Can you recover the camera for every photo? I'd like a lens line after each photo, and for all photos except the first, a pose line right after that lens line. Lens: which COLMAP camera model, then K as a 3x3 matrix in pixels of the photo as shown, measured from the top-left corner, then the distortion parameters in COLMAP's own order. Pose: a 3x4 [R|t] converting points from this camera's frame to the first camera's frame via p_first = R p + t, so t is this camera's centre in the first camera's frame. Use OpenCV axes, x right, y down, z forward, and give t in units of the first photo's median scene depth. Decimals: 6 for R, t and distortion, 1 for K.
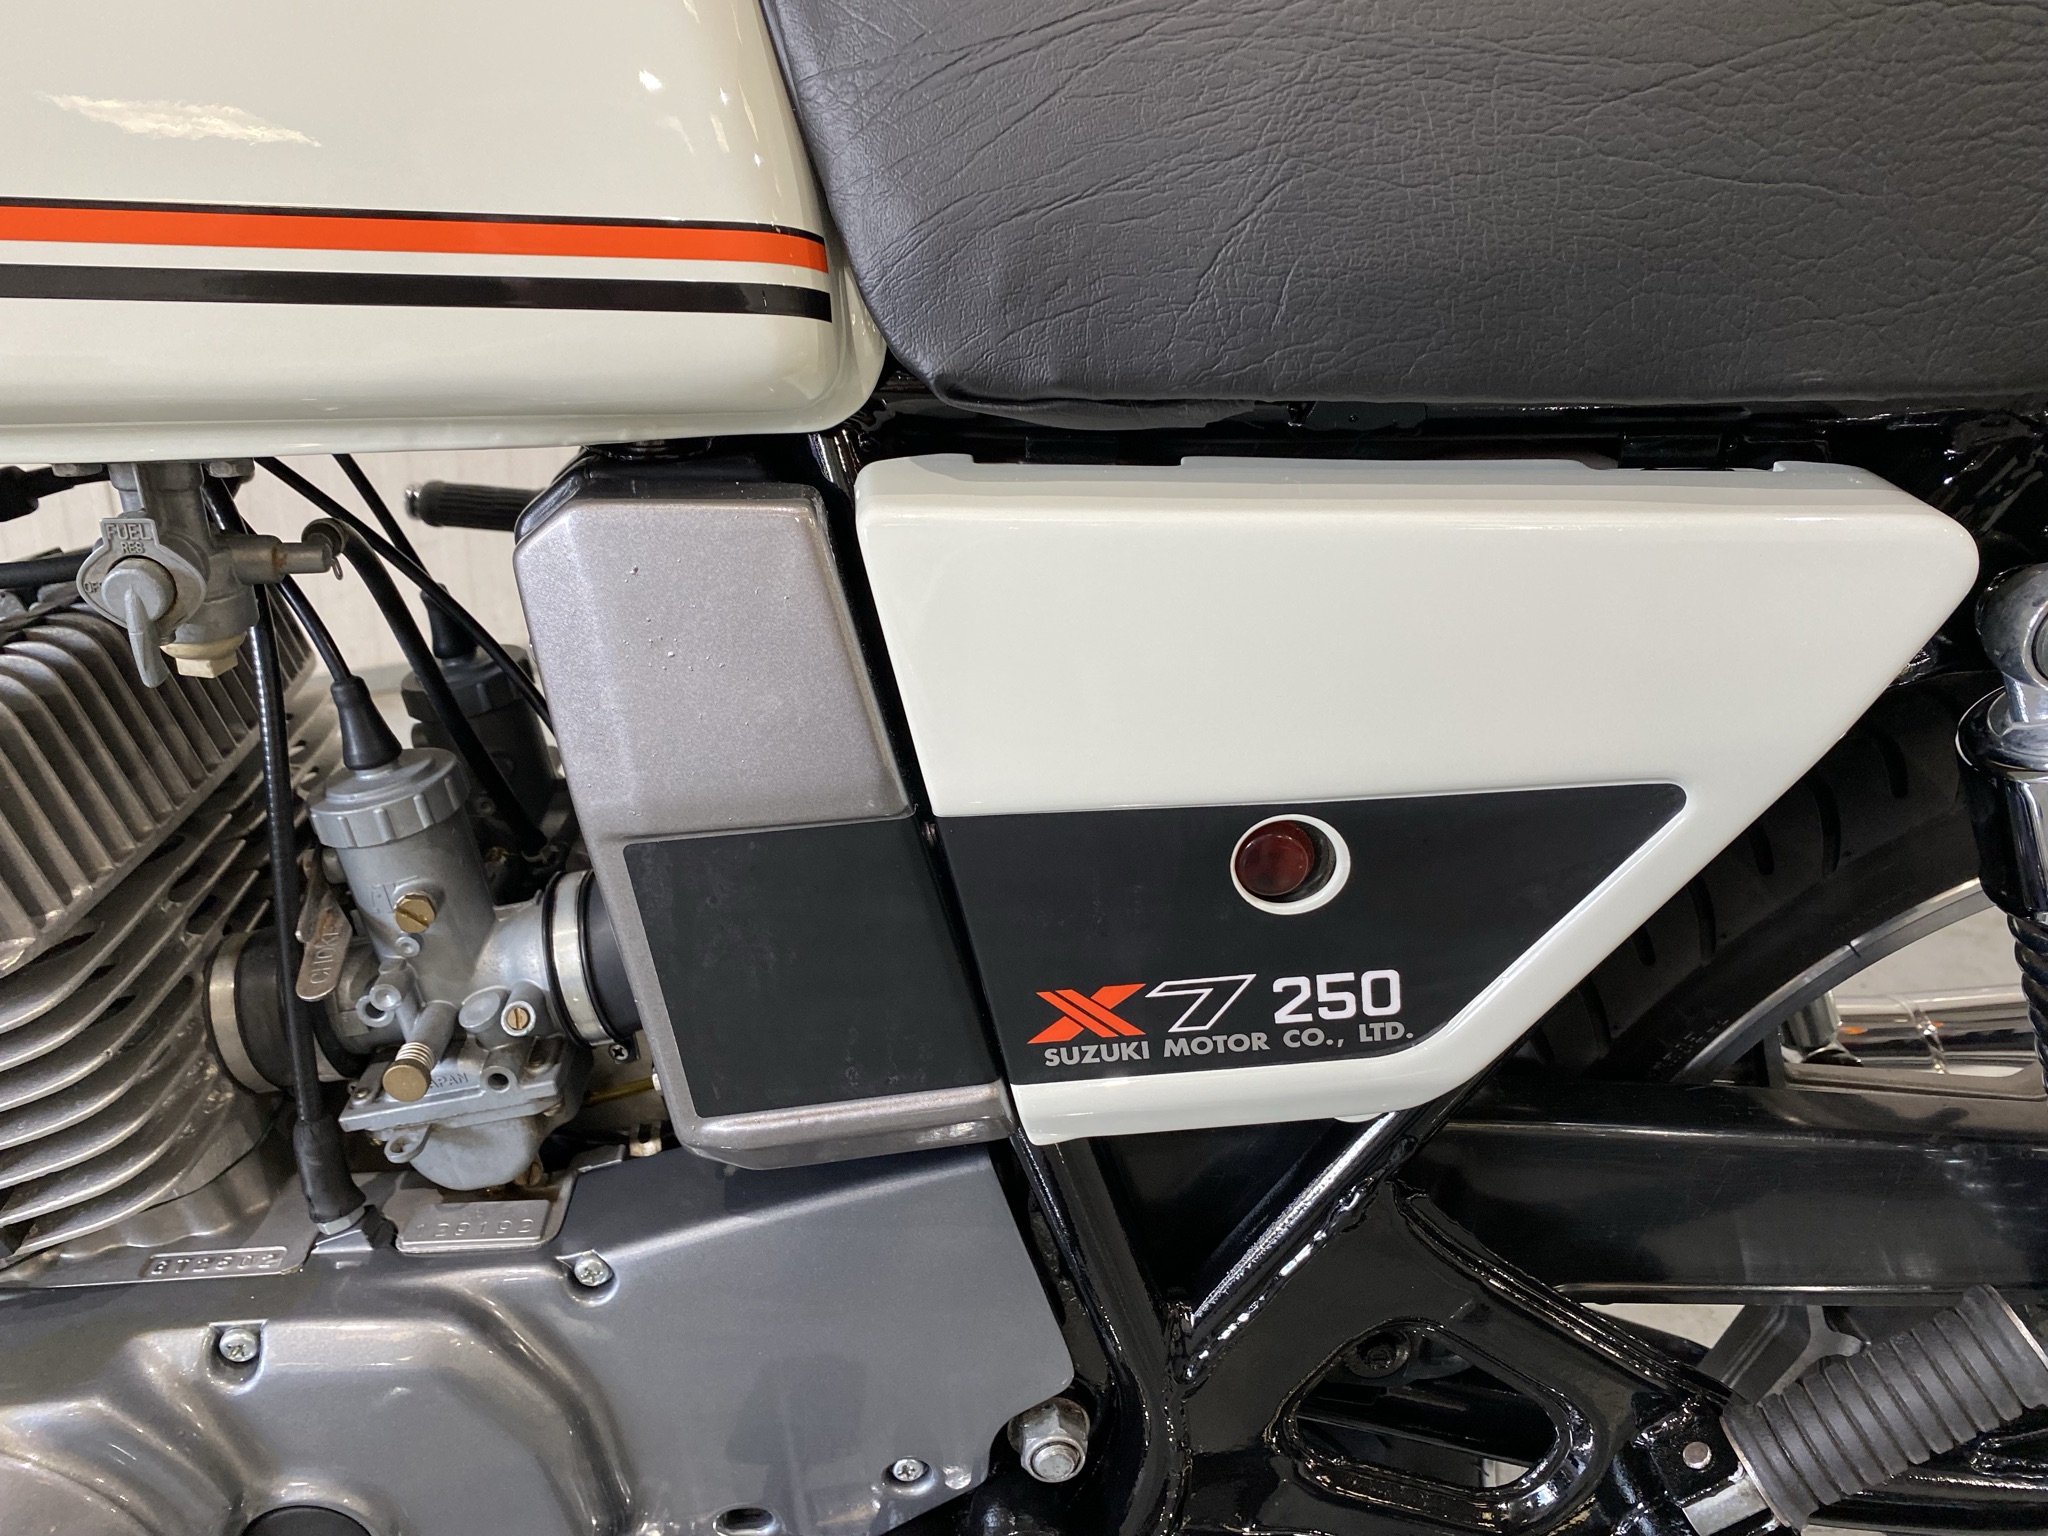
lens RADIAL K [[1661.7, 0, 1024.0], [0, 1661.7, 768.0], [0, 0, 1]] dist [0.092014, -0.160949]
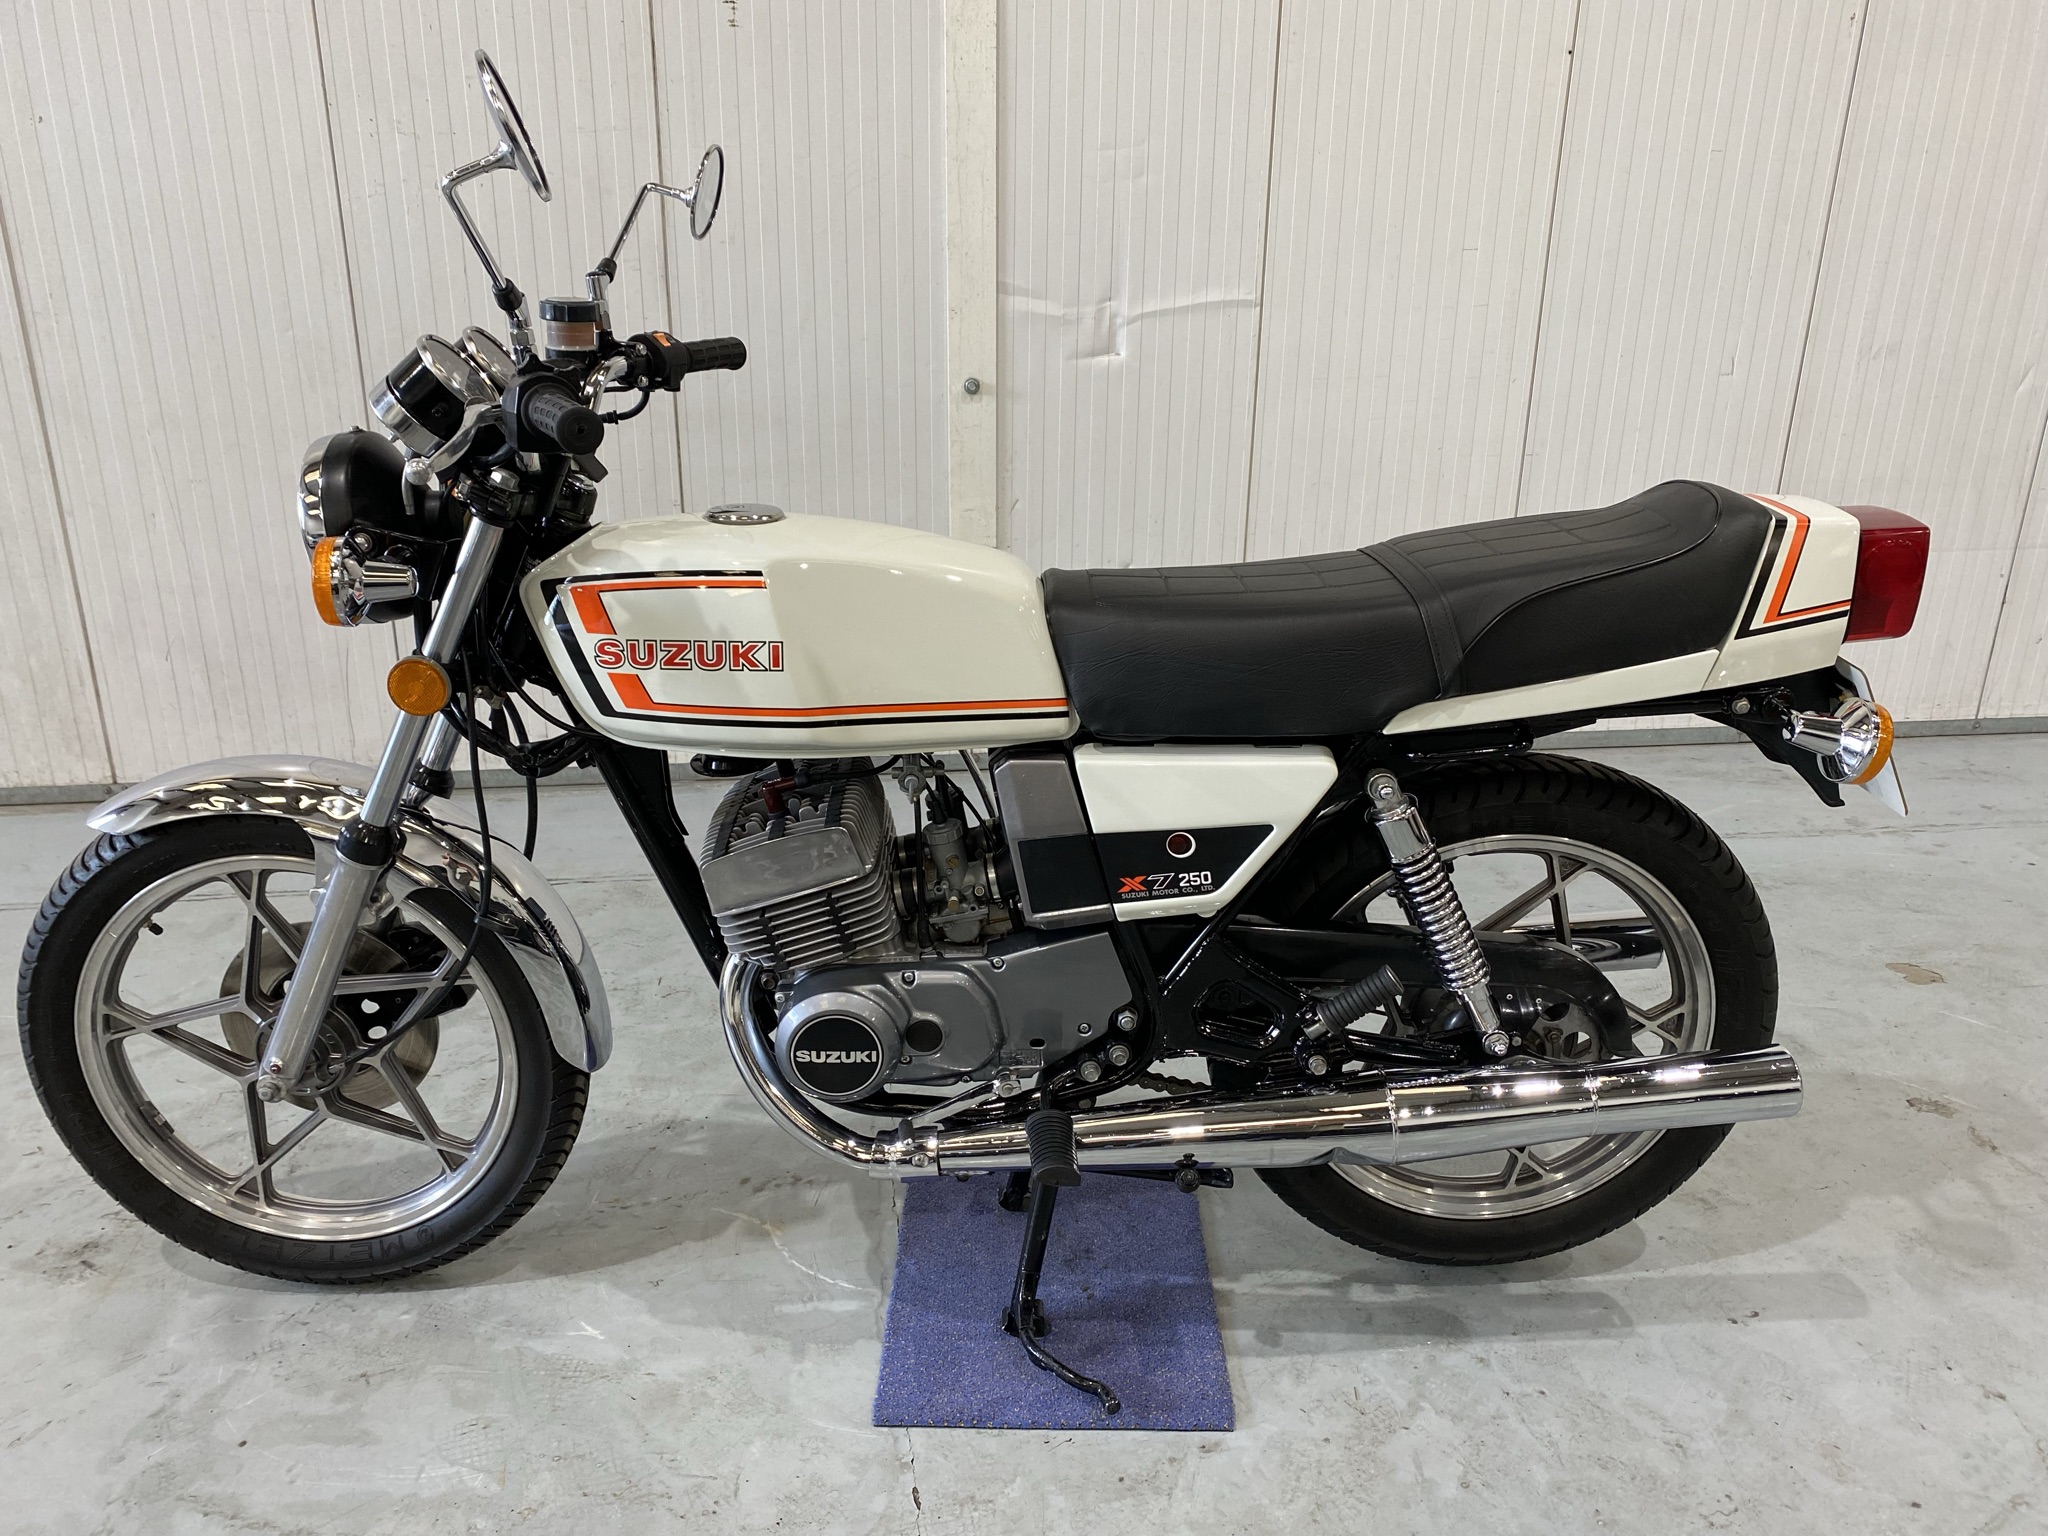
lens RADIAL K [[1661.7, 0, 1024.0], [0, 1661.7, 768.0], [0, 0, 1]] dist [0.092014, -0.160949]
pose [[0.997243, -0.006811, -0.073888, 0.074749], [0.003593, 0.999043, -0.043592, 0.043928], [0.074114, 0.043207, 0.996313, -2.933741]]
